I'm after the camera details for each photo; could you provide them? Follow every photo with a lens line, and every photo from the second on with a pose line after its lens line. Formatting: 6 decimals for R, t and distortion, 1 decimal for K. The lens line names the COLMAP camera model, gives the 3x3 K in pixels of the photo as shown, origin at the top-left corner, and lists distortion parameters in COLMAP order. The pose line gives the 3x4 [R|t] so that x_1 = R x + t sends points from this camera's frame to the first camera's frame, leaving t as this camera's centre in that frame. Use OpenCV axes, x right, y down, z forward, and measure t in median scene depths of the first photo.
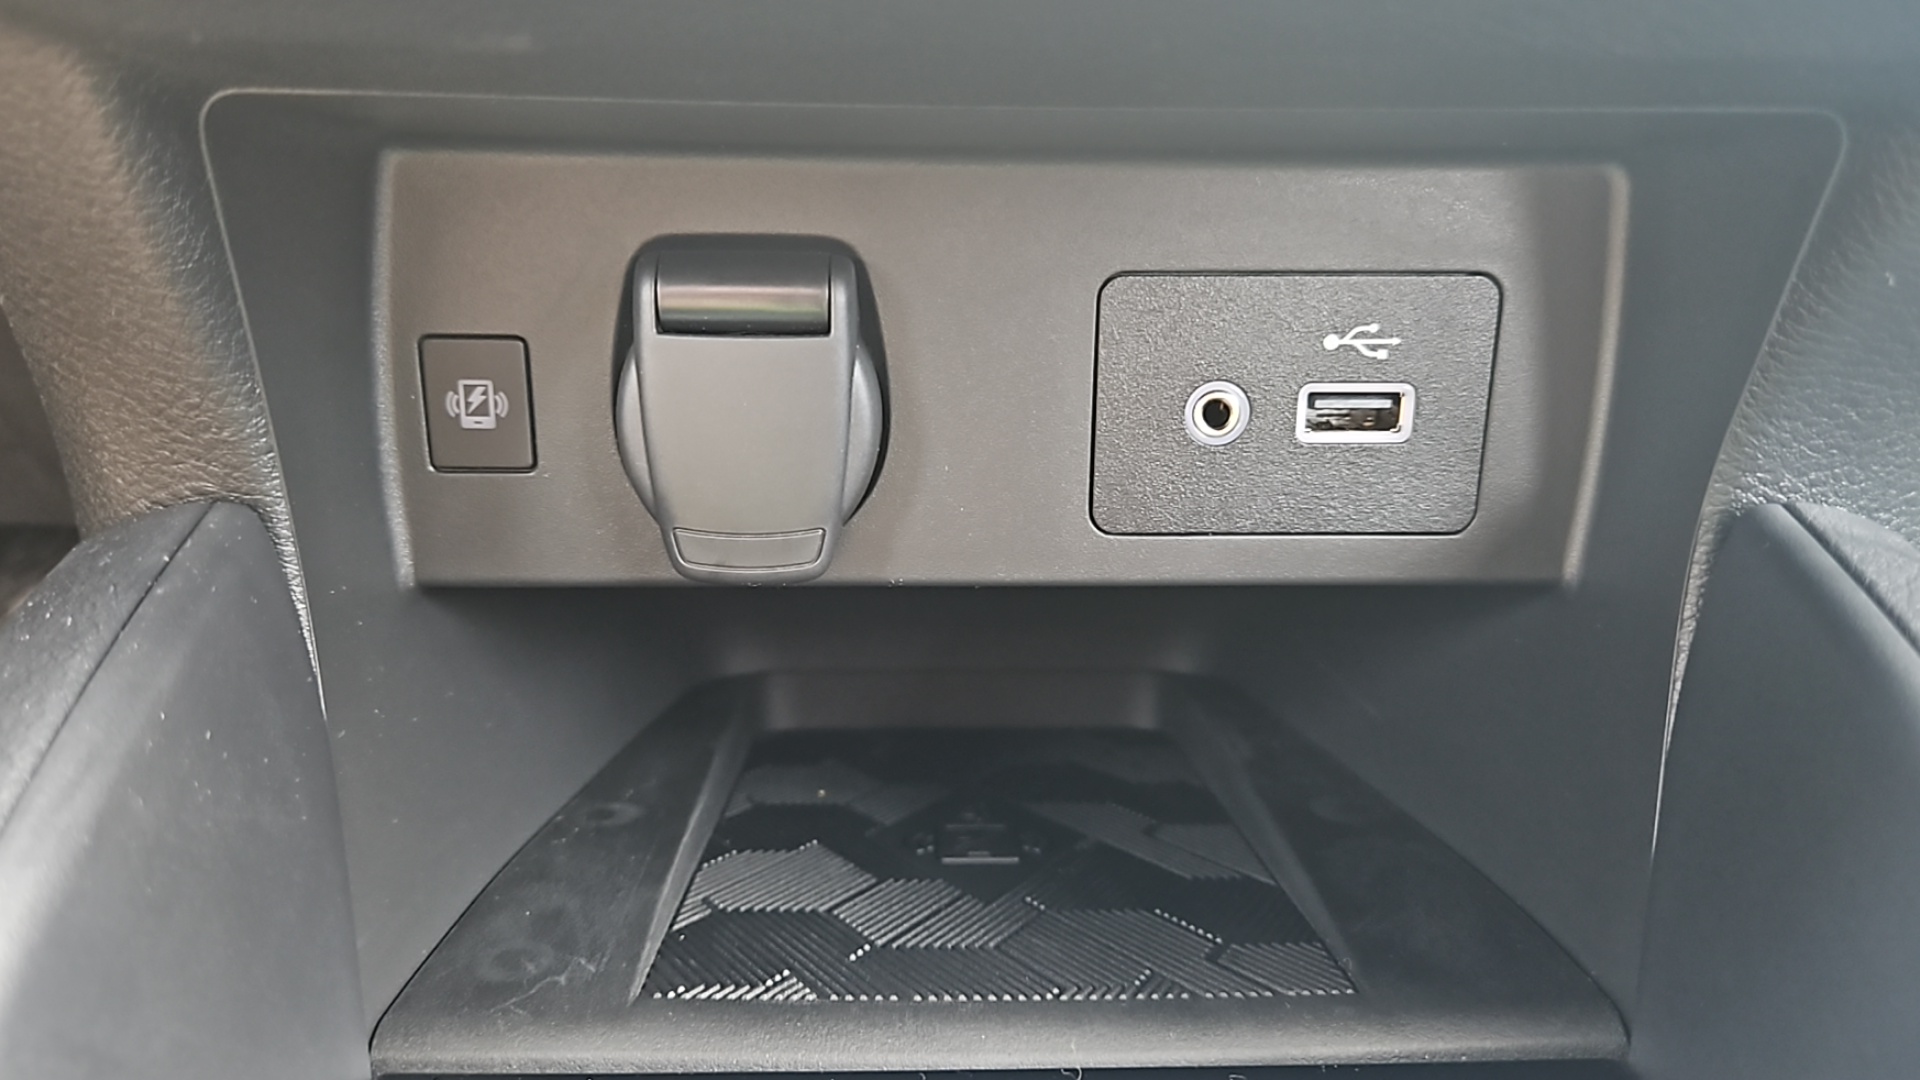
lens RADIAL K [[1445.0, 0, 955.2], [0, 1445.0, 544.3], [0, 0, 1]] dist [-0.014130, -0.005482]
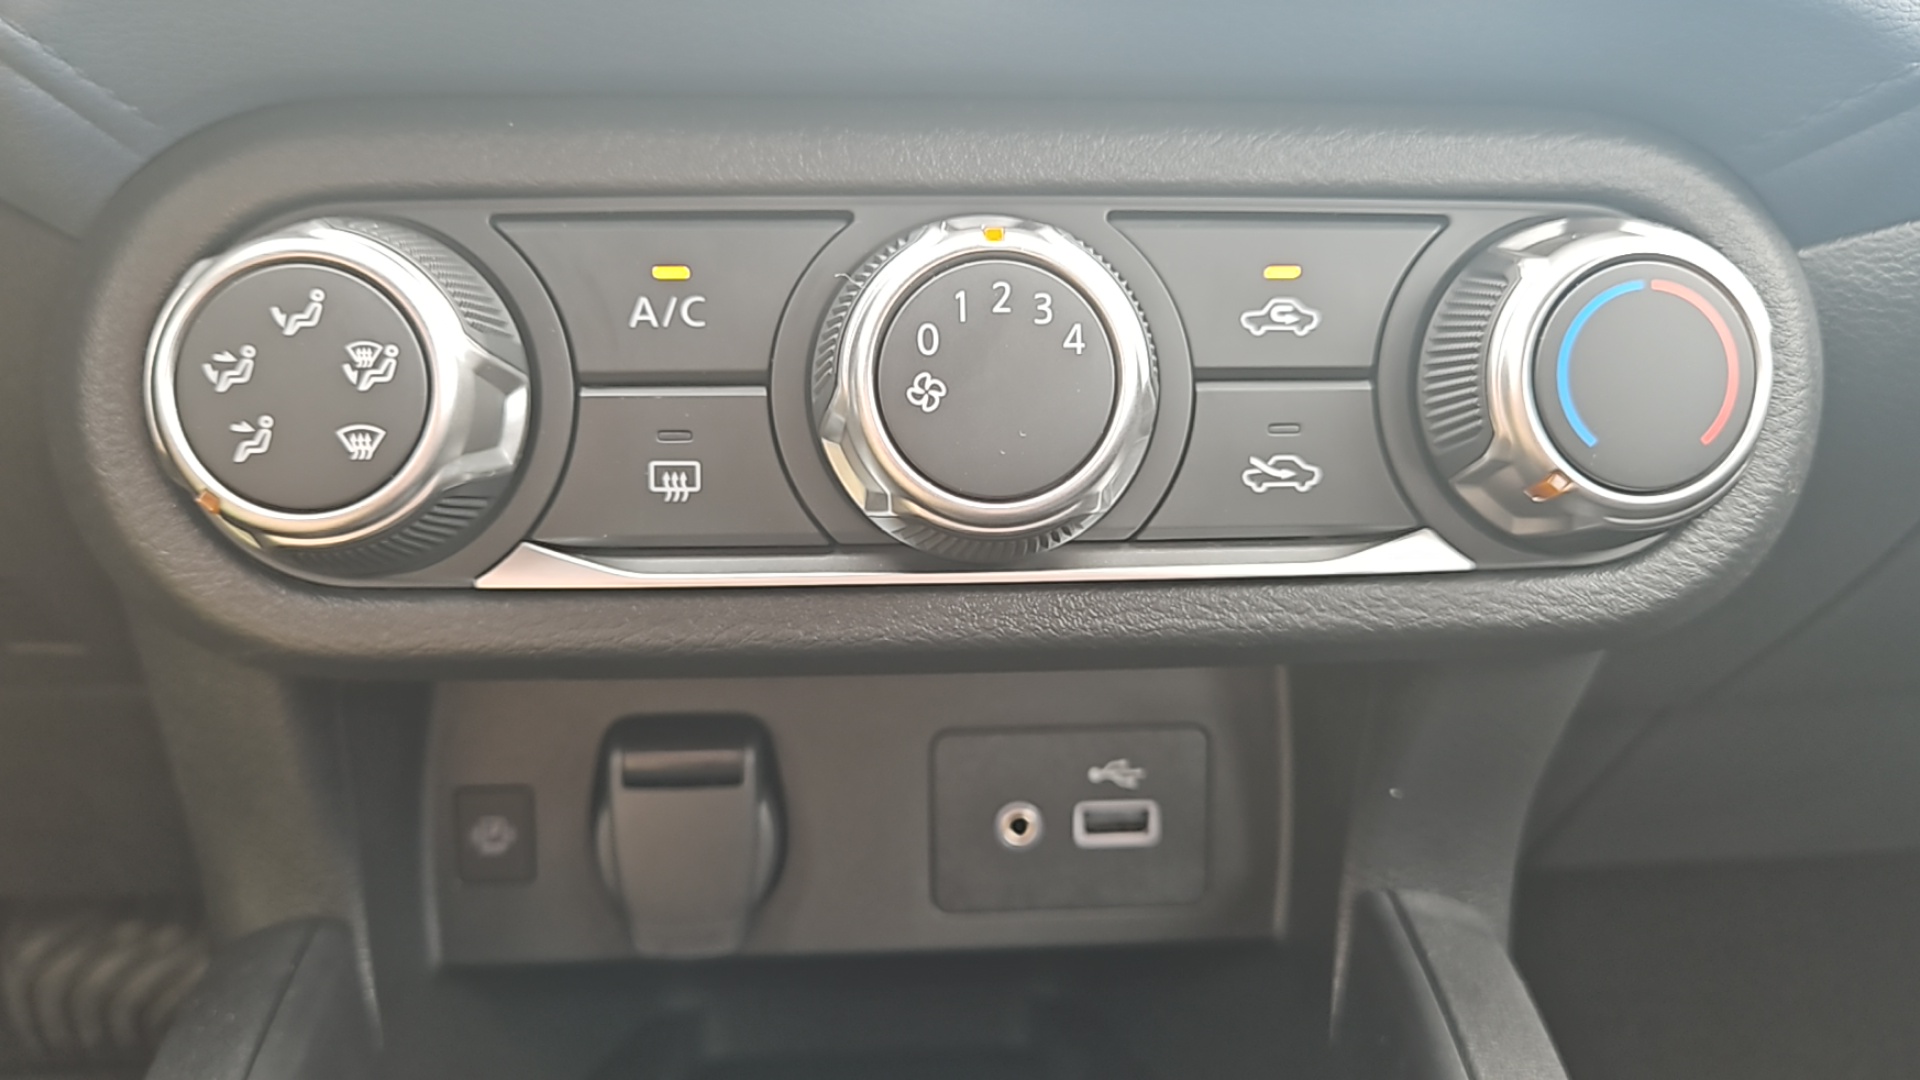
lens RADIAL K [[1445.0, 0, 965.4], [0, 1445.0, 535.2], [0, 0, 1]] dist [-0.014130, -0.005482]
pose [[0.998960, -0.017337, 0.042166, 0.076729], [0.025352, 0.979937, -0.197690, -0.094128], [-0.037893, 0.198554, 0.979357, -0.458154]]
